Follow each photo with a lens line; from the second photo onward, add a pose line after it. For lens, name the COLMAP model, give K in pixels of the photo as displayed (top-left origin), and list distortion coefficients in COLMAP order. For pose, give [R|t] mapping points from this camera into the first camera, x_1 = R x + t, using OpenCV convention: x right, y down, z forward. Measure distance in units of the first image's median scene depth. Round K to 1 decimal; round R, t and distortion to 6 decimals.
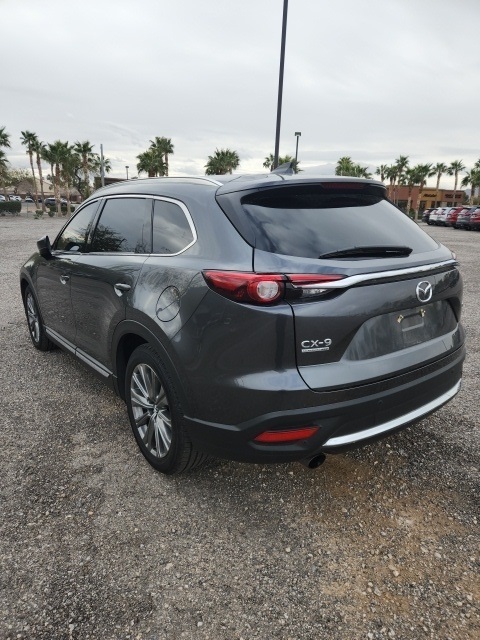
lens RADIAL K [[428.8, 0, 241.9], [0, 428.8, 320.3], [0, 0, 1]] dist [0.065515, -0.062516]
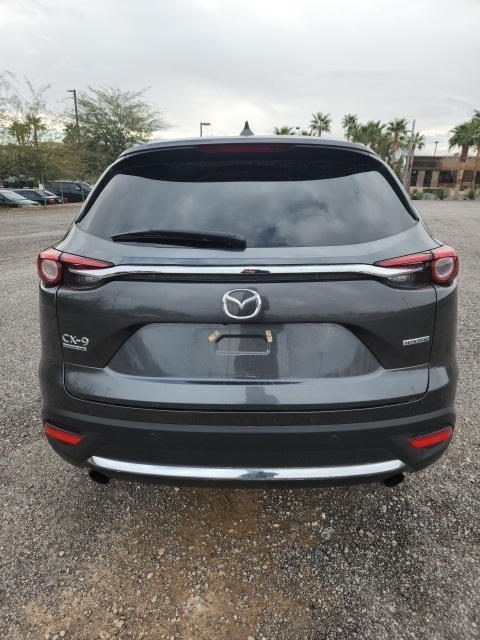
lens RADIAL K [[428.8, 0, 241.9], [0, 428.8, 320.3], [0, 0, 1]] dist [0.065515, -0.062516]
pose [[0.775650, 0.185583, -0.603262, 0.542025], [-0.160270, 0.982380, 0.096143, -0.068573], [0.610475, 0.022111, 0.791727, 0.303509]]
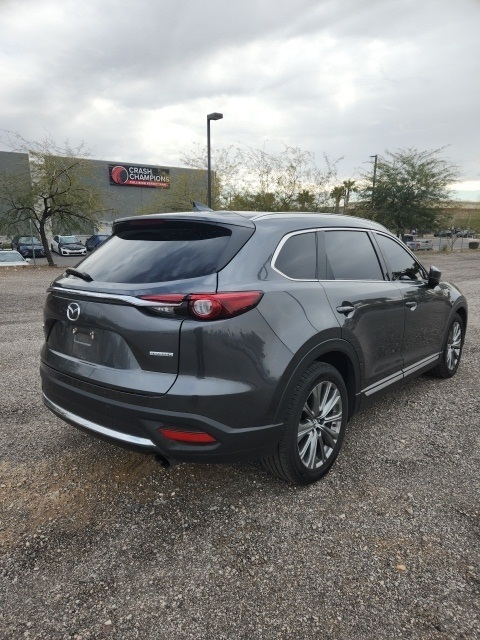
lens RADIAL K [[428.8, 0, 241.9], [0, 428.8, 320.3], [0, 0, 1]] dist [0.065515, -0.062516]
pose [[0.214276, 0.177018, -0.960599, 1.066405], [-0.247646, 0.961154, 0.121879, -0.194217], [0.944858, 0.211772, 0.249790, 0.739334]]
